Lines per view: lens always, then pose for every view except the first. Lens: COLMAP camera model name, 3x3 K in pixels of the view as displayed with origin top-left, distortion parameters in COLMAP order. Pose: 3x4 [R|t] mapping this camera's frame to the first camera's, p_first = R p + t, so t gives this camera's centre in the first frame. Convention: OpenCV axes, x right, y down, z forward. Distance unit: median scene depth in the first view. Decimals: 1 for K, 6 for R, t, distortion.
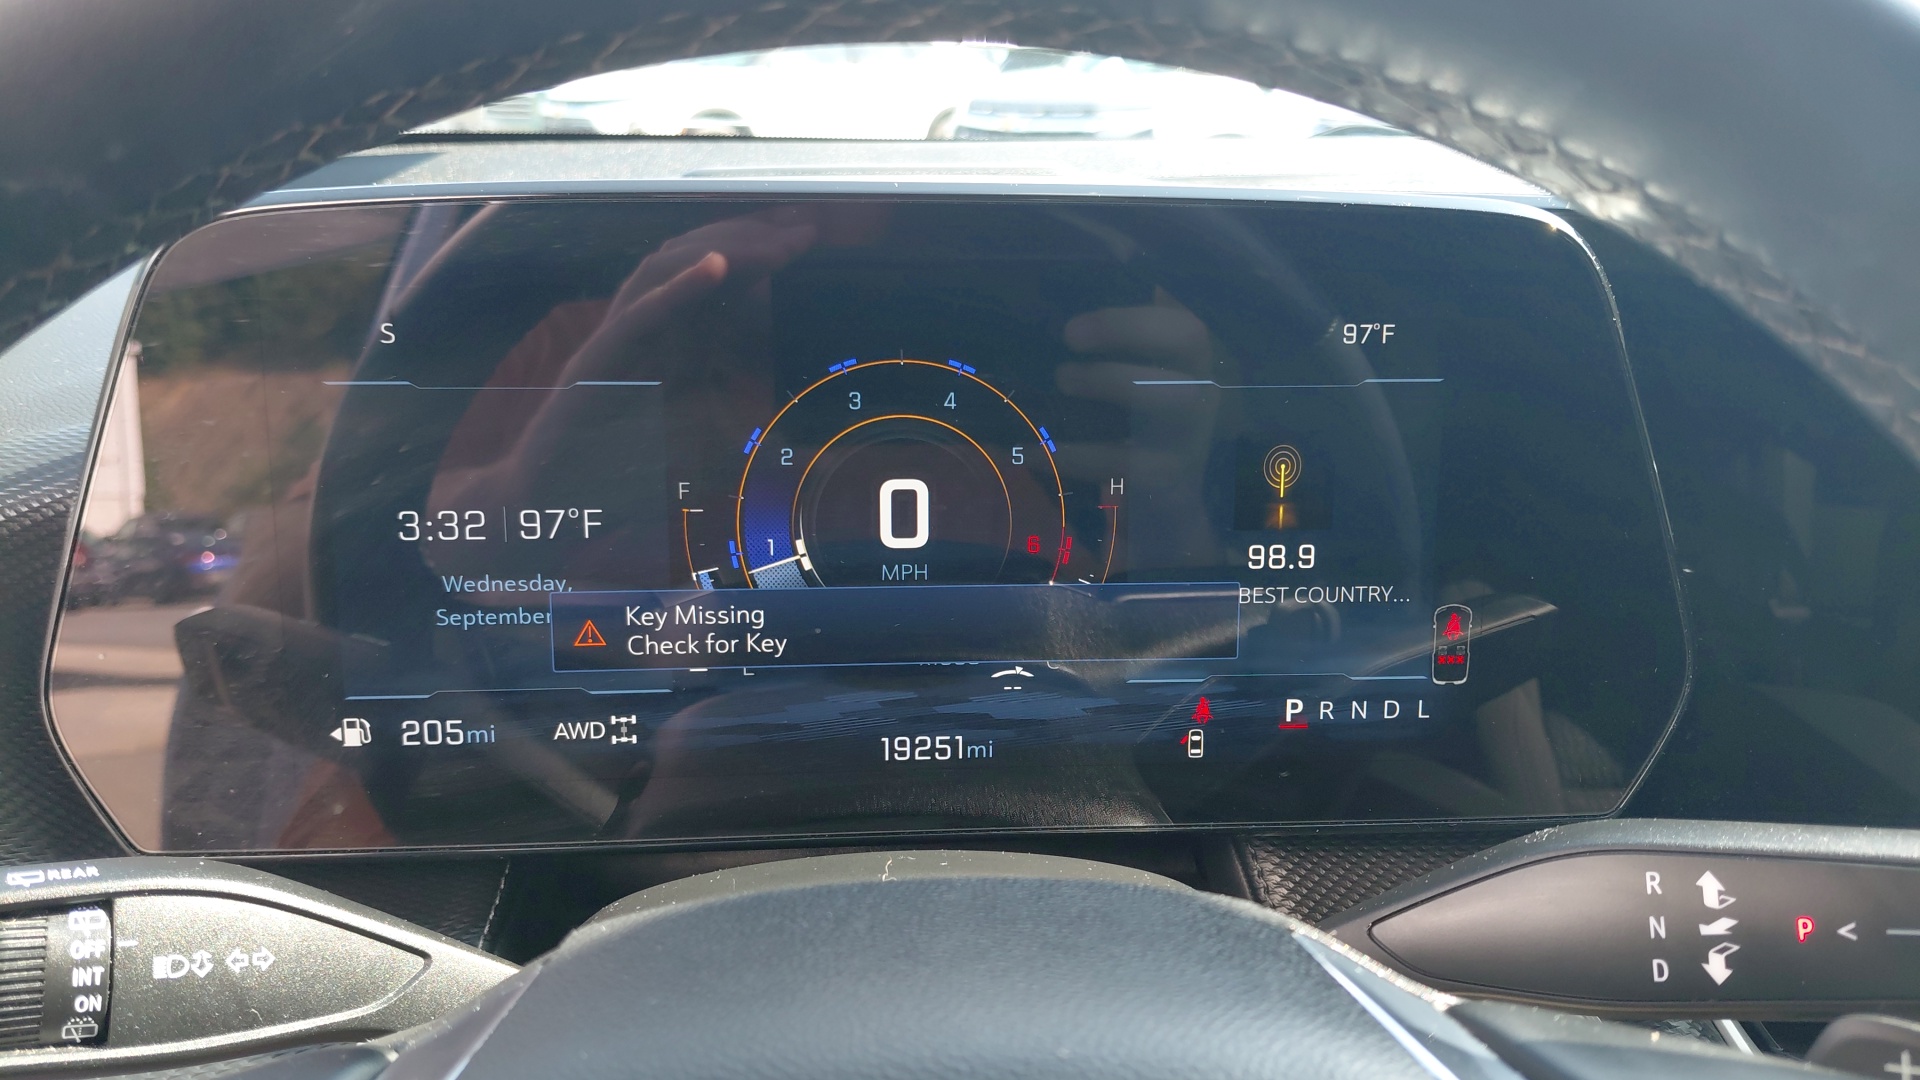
lens RADIAL K [[1464.7, 0, 970.2], [0, 1464.7, 505.7], [0, 0, 1]] dist [0.050945, -0.103665]
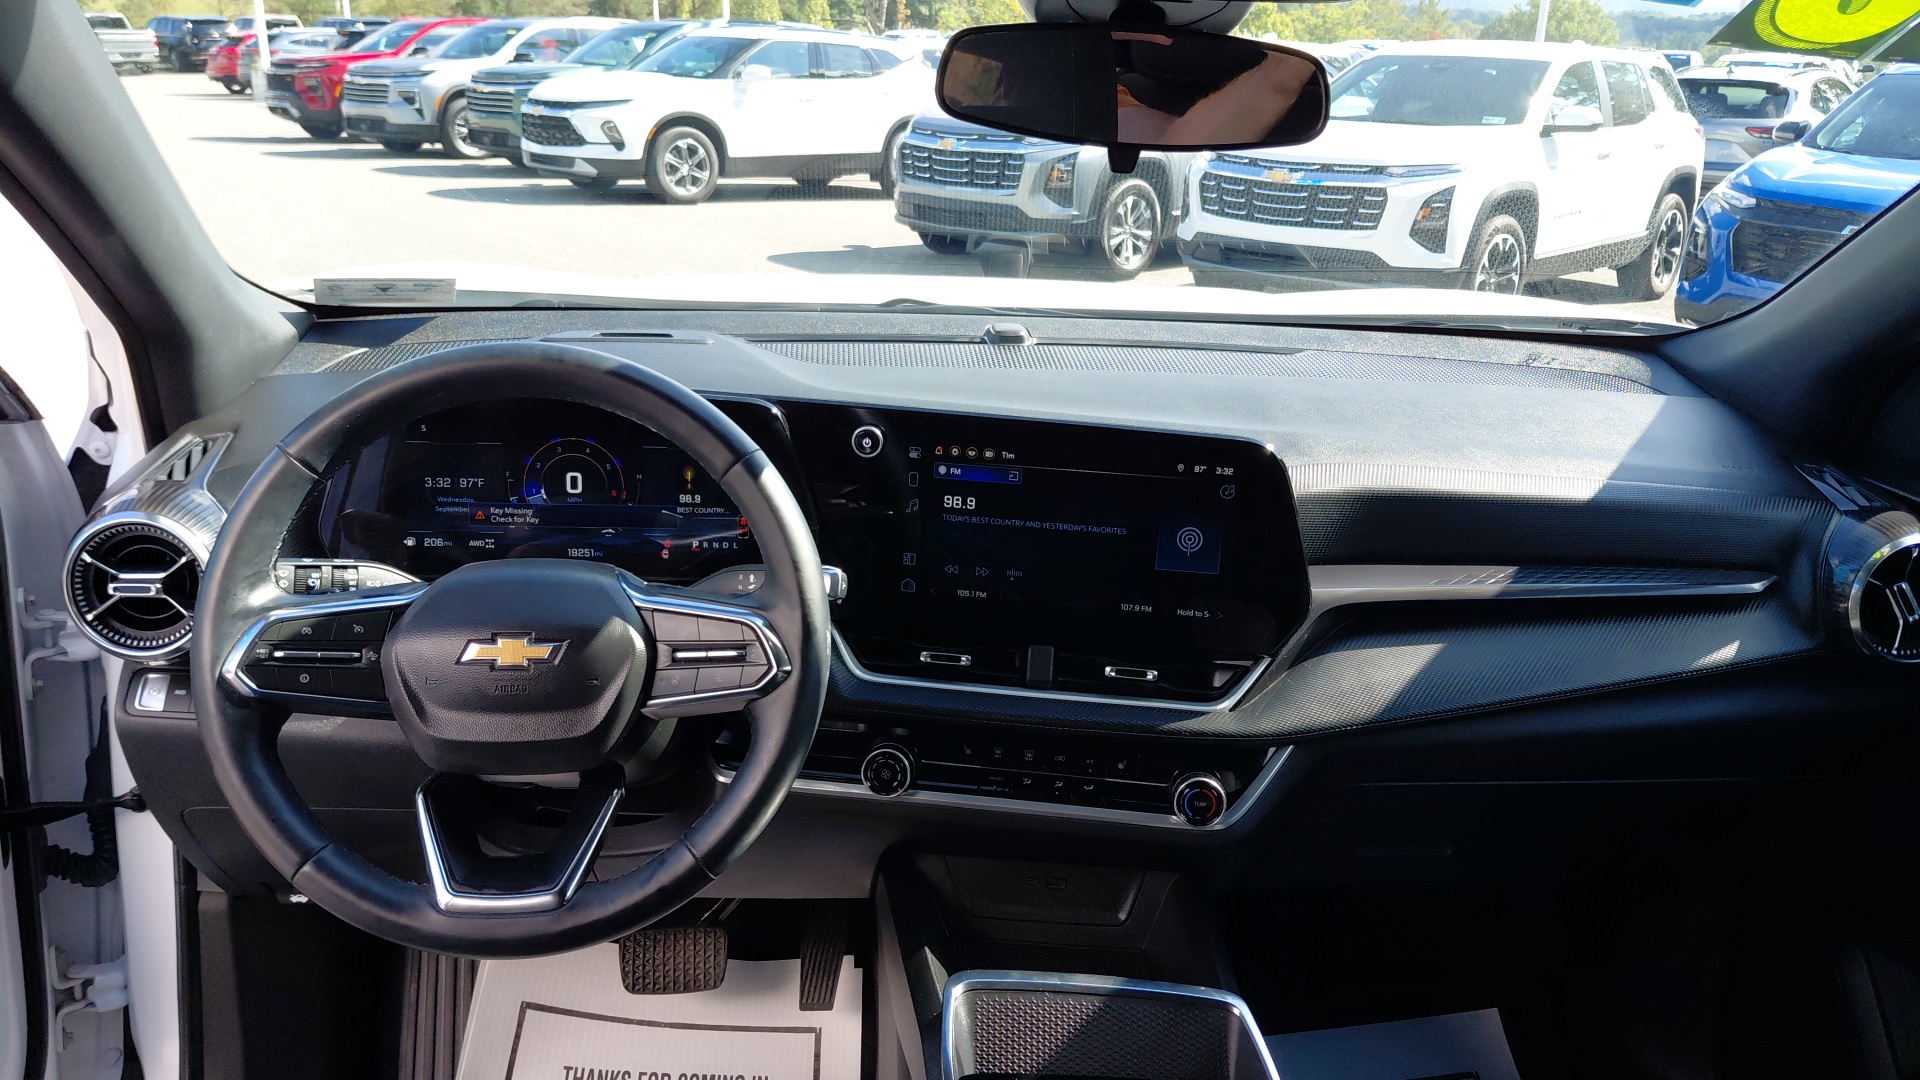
lens RADIAL K [[1464.7, 0, 943.9], [0, 1464.7, 539.9], [0, 0, 1]] dist [0.050945, -0.103665]
pose [[0.999600, 0.026970, 0.008555, 0.807148], [-0.027247, 0.999046, 0.034118, -0.002985], [-0.007627, -0.034337, 0.999381, -2.482459]]
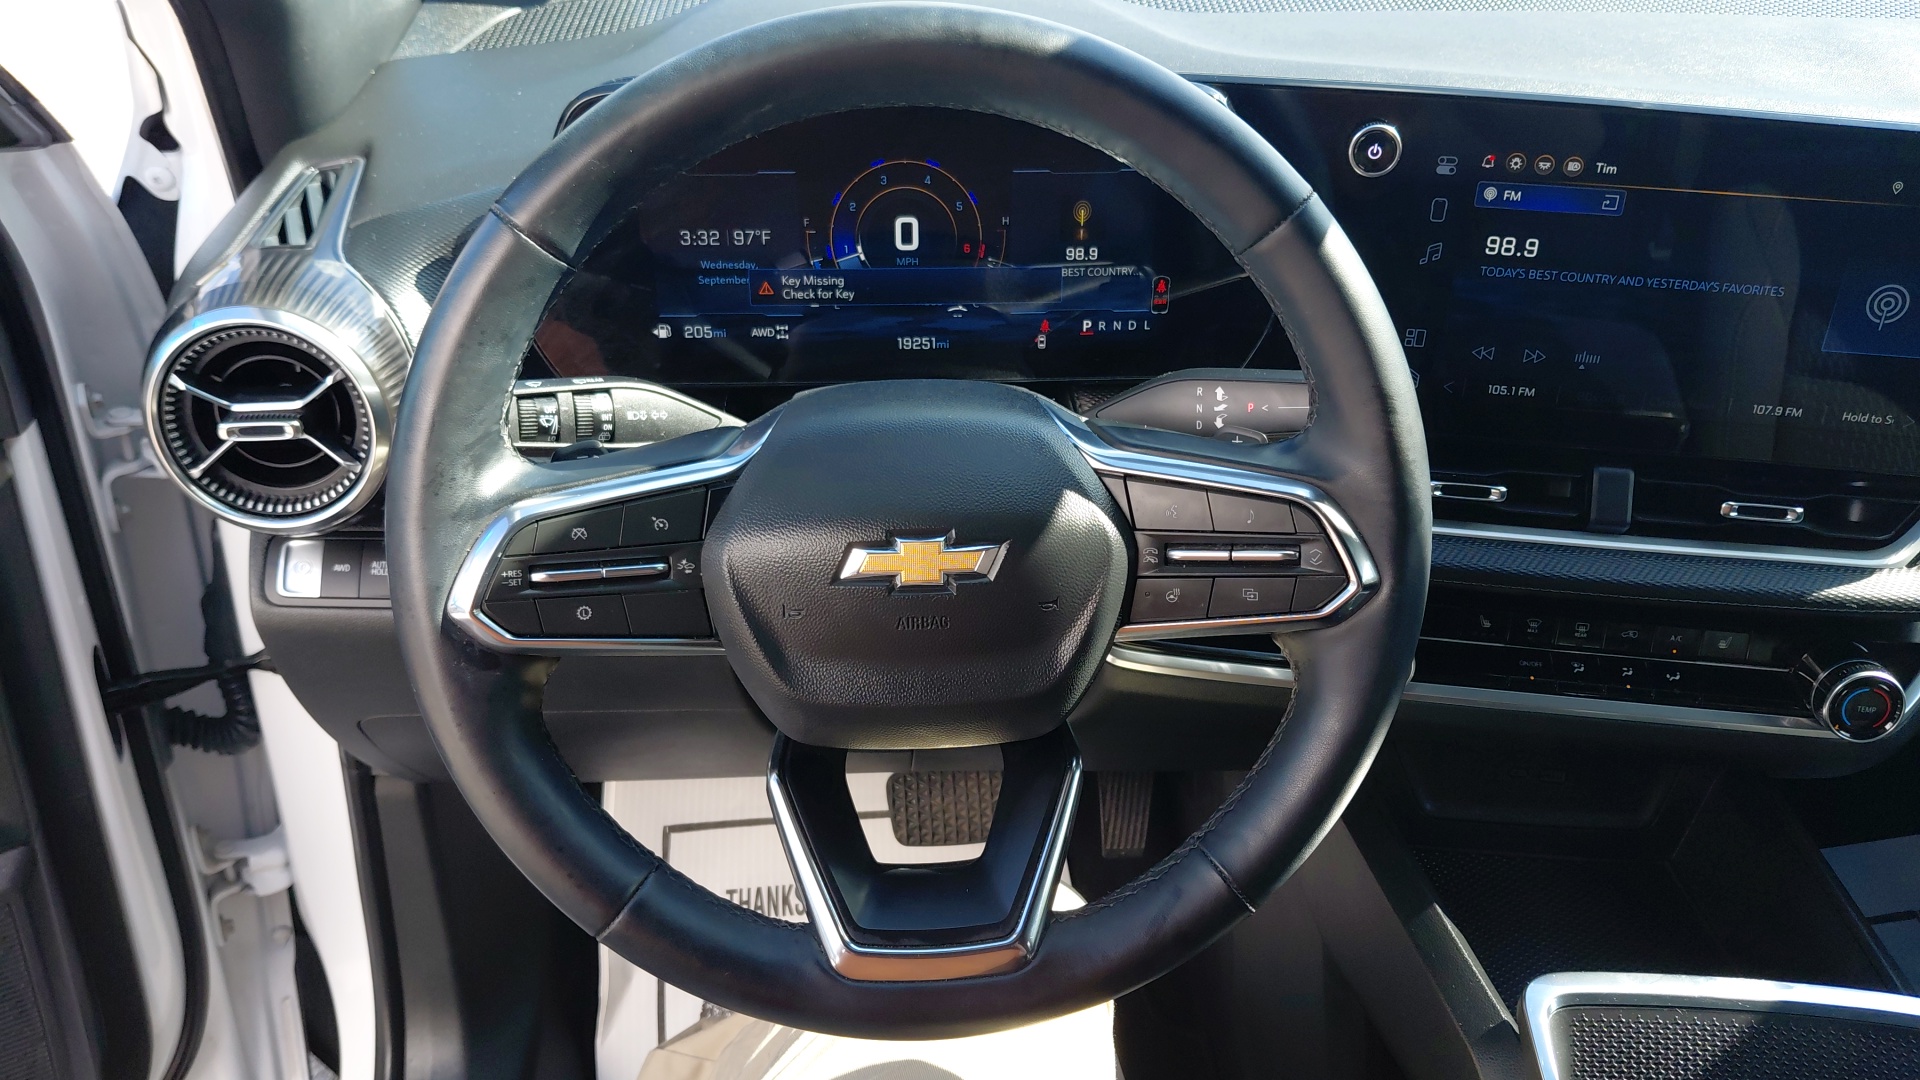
lens RADIAL K [[1464.7, 0, 936.3], [0, 1464.7, 576.8], [0, 0, 1]] dist [0.050945, -0.103665]
pose [[0.999615, 0.012196, -0.024916, 0.059715], [-0.004500, 0.957562, 0.288193, -0.135663], [0.027373, -0.287970, 0.957248, -1.242681]]
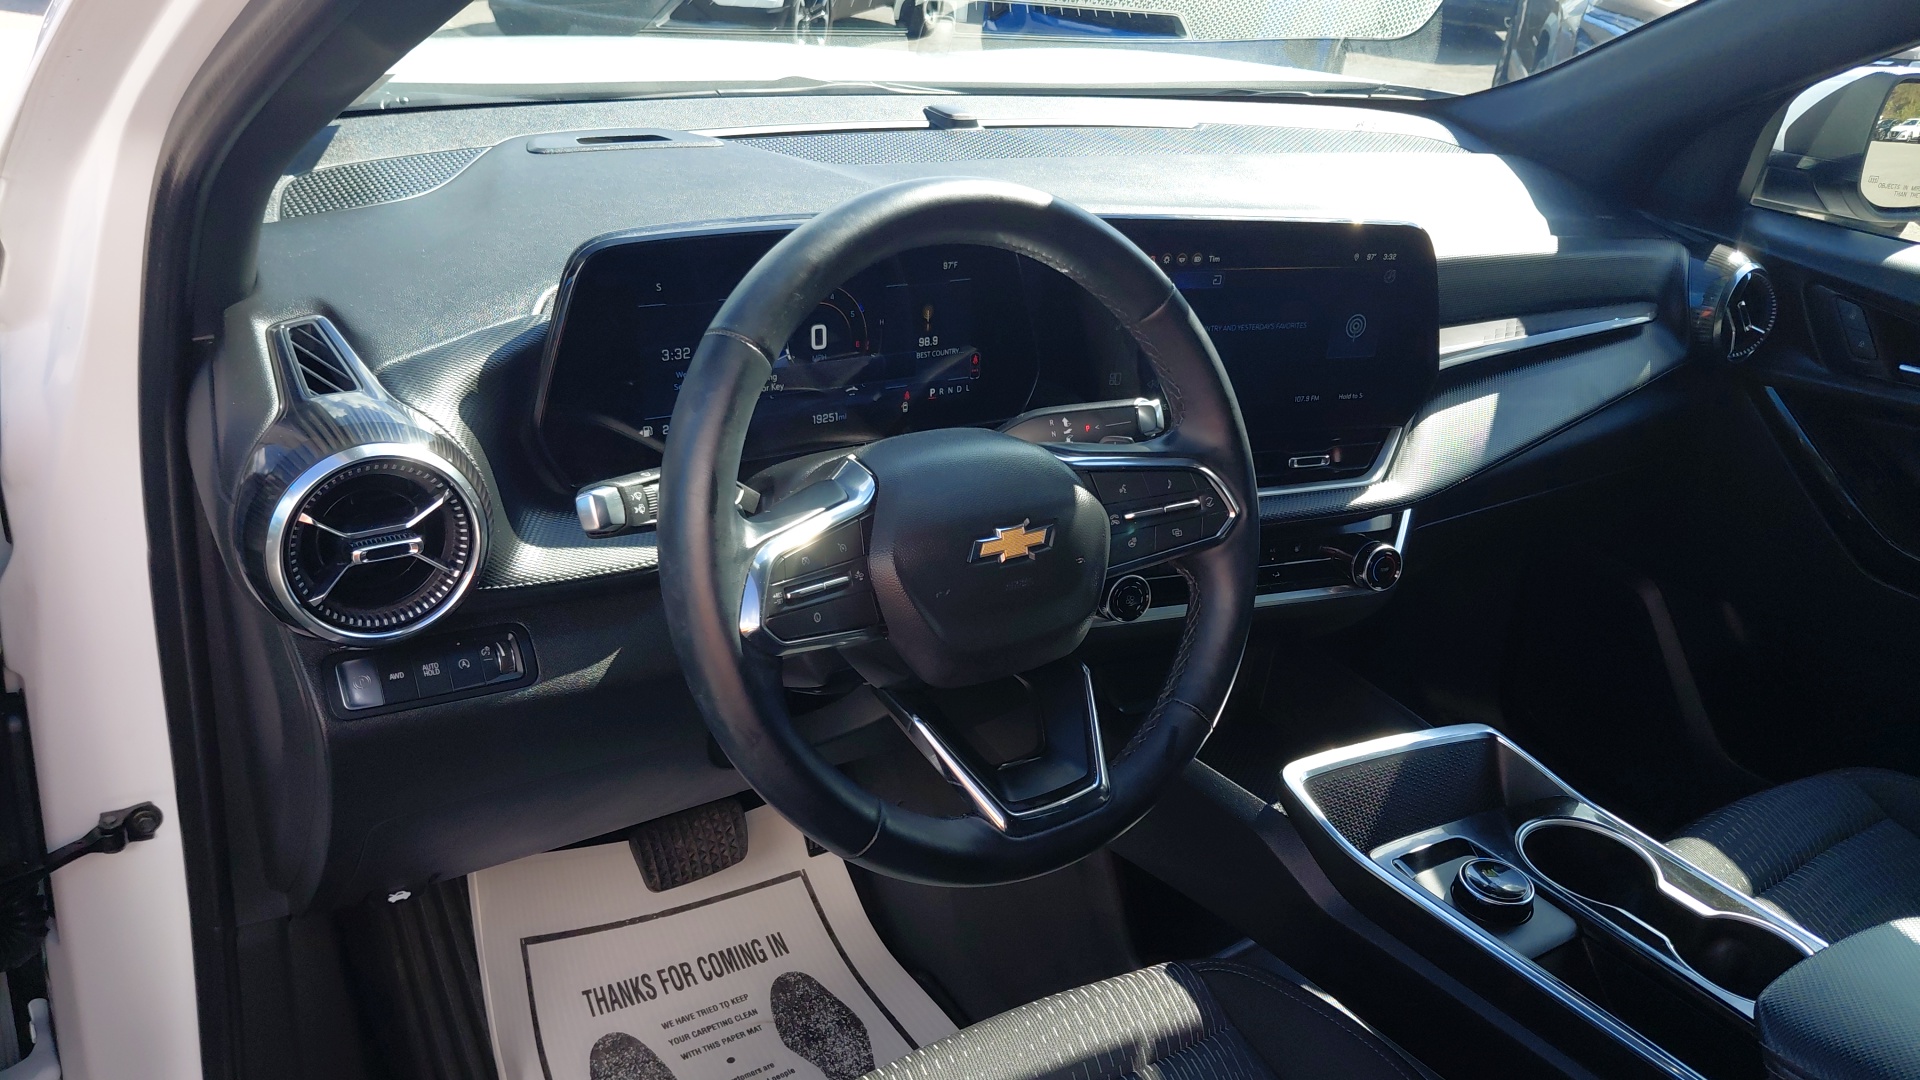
lens RADIAL K [[1464.7, 0, 997.6], [0, 1464.7, 554.1], [0, 0, 1]] dist [0.050945, -0.103665]
pose [[0.850738, -0.153604, 0.502643, -1.281669], [0.047727, 0.974968, 0.217163, -0.191080], [-0.523418, -0.160760, 0.836773, -1.707635]]
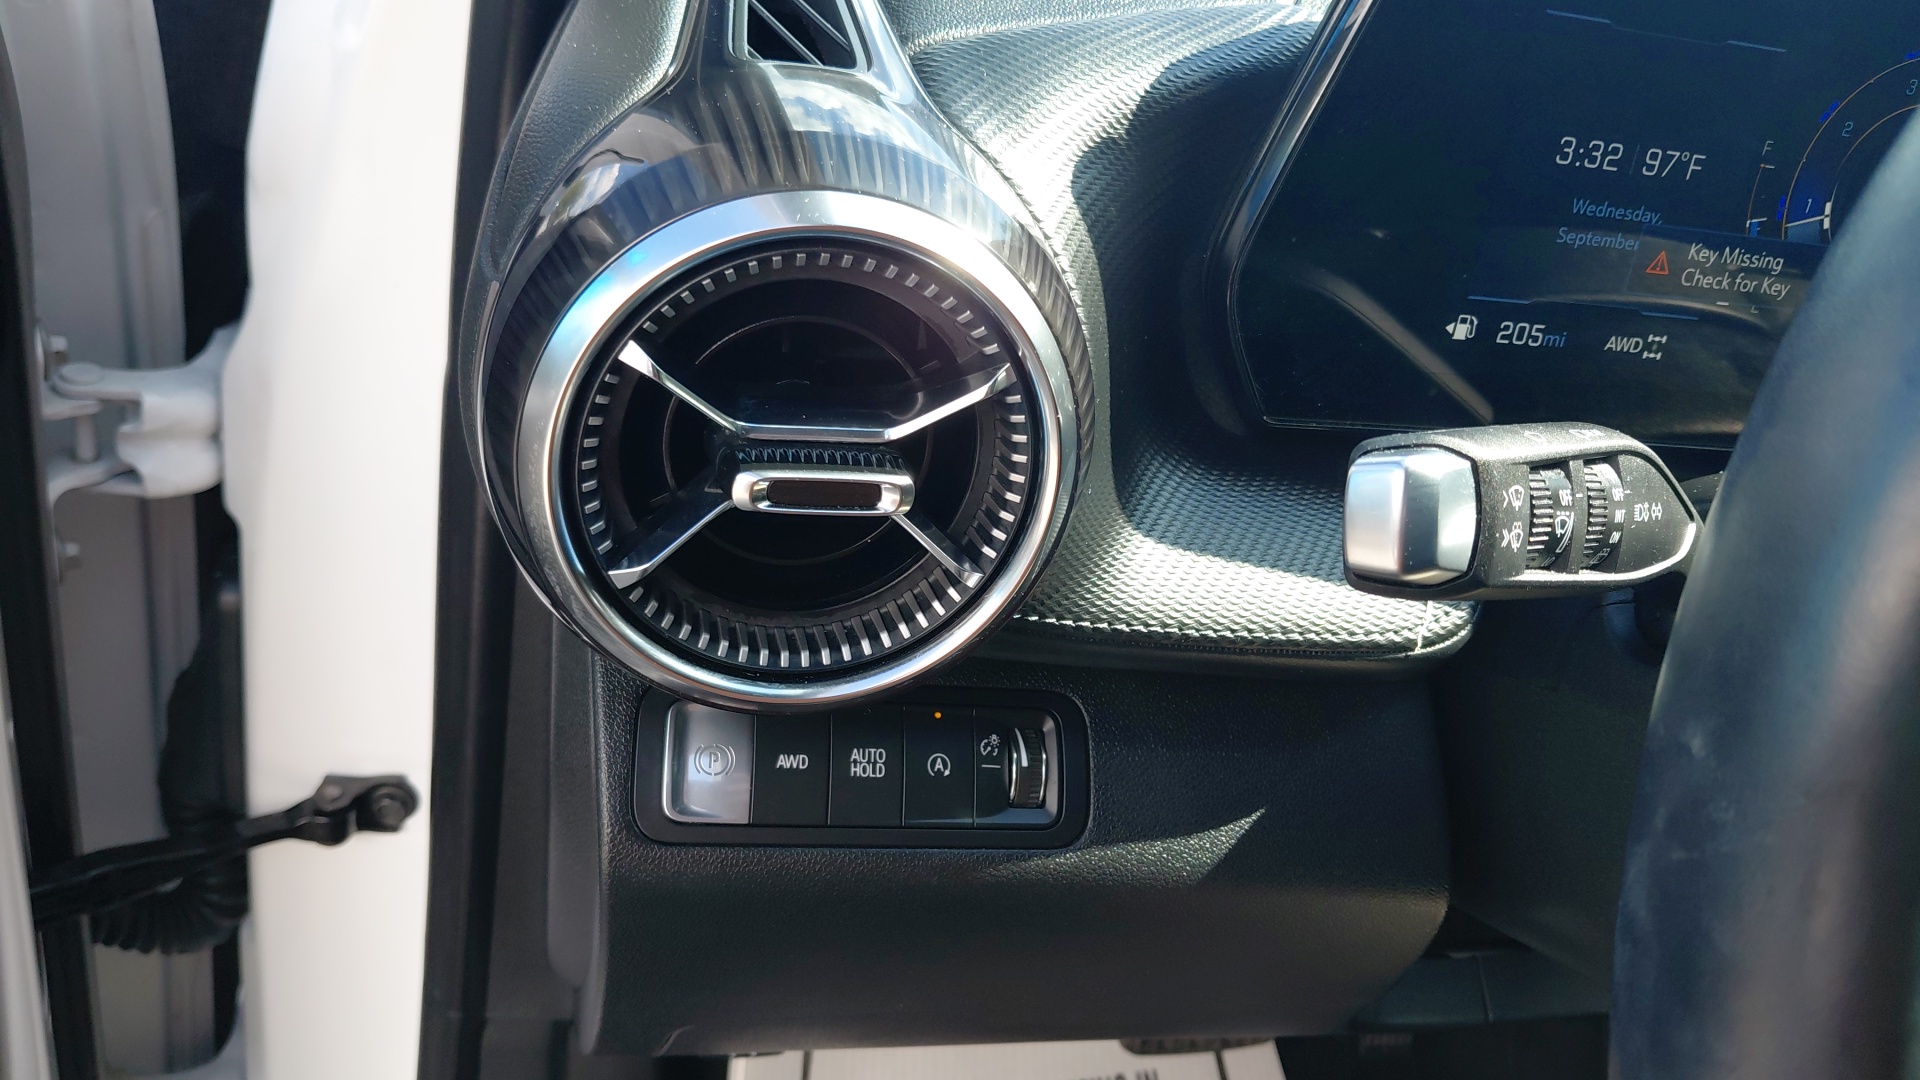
lens RADIAL K [[1464.7, 0, 982.8], [0, 1464.7, 593.3], [0, 0, 1]] dist [0.050945, -0.103665]
pose [[0.976957, 0.060025, 0.204821, -1.011845], [-0.118840, 0.950106, 0.288402, 0.062255], [-0.177290, -0.306097, 0.935346, -0.089344]]
